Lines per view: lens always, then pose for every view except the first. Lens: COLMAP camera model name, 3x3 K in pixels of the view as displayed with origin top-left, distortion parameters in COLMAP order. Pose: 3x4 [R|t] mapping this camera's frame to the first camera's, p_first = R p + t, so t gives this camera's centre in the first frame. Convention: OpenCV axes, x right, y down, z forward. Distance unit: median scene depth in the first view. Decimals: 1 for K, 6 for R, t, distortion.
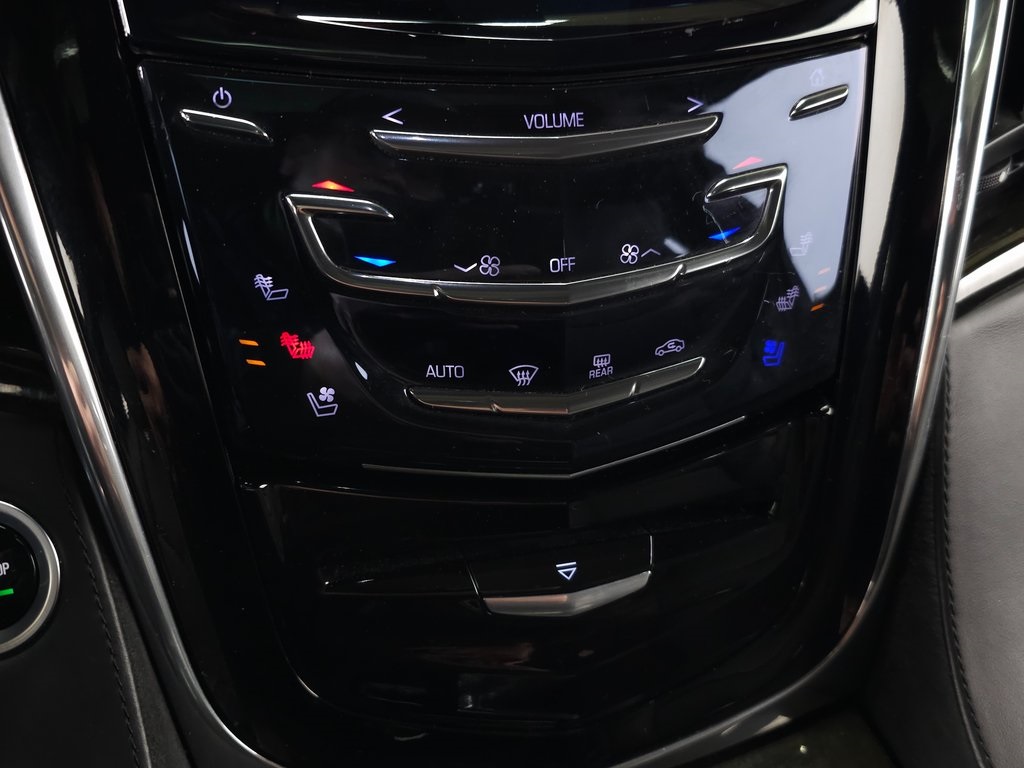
lens RADIAL K [[881.2, 0, 499.1], [0, 881.2, 384.2], [0, 0, 1]] dist [0.006219, -0.013753]
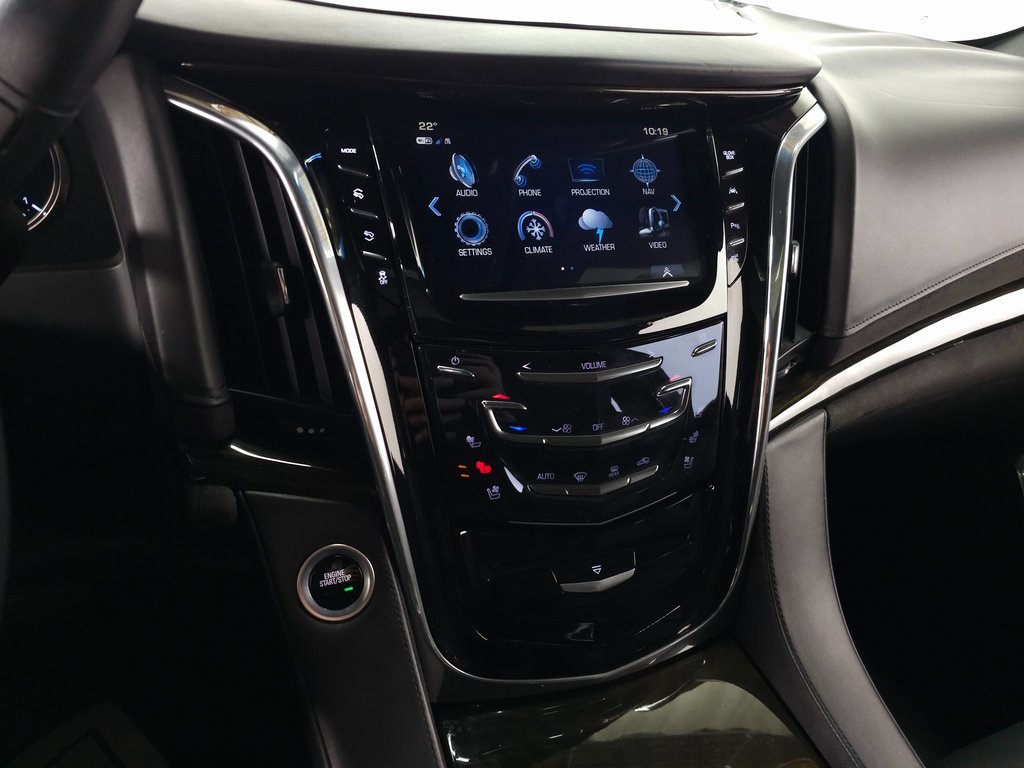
lens RADIAL K [[699.9, 0, 518.2], [0, 699.9, 394.0], [0, 0, 1]] dist [0.044768, -0.100845]
pose [[0.992465, -0.014687, 0.121641, -0.322462], [0.025119, 0.996092, -0.084678, -0.069620], [-0.119922, 0.087096, 0.988955, -0.693718]]
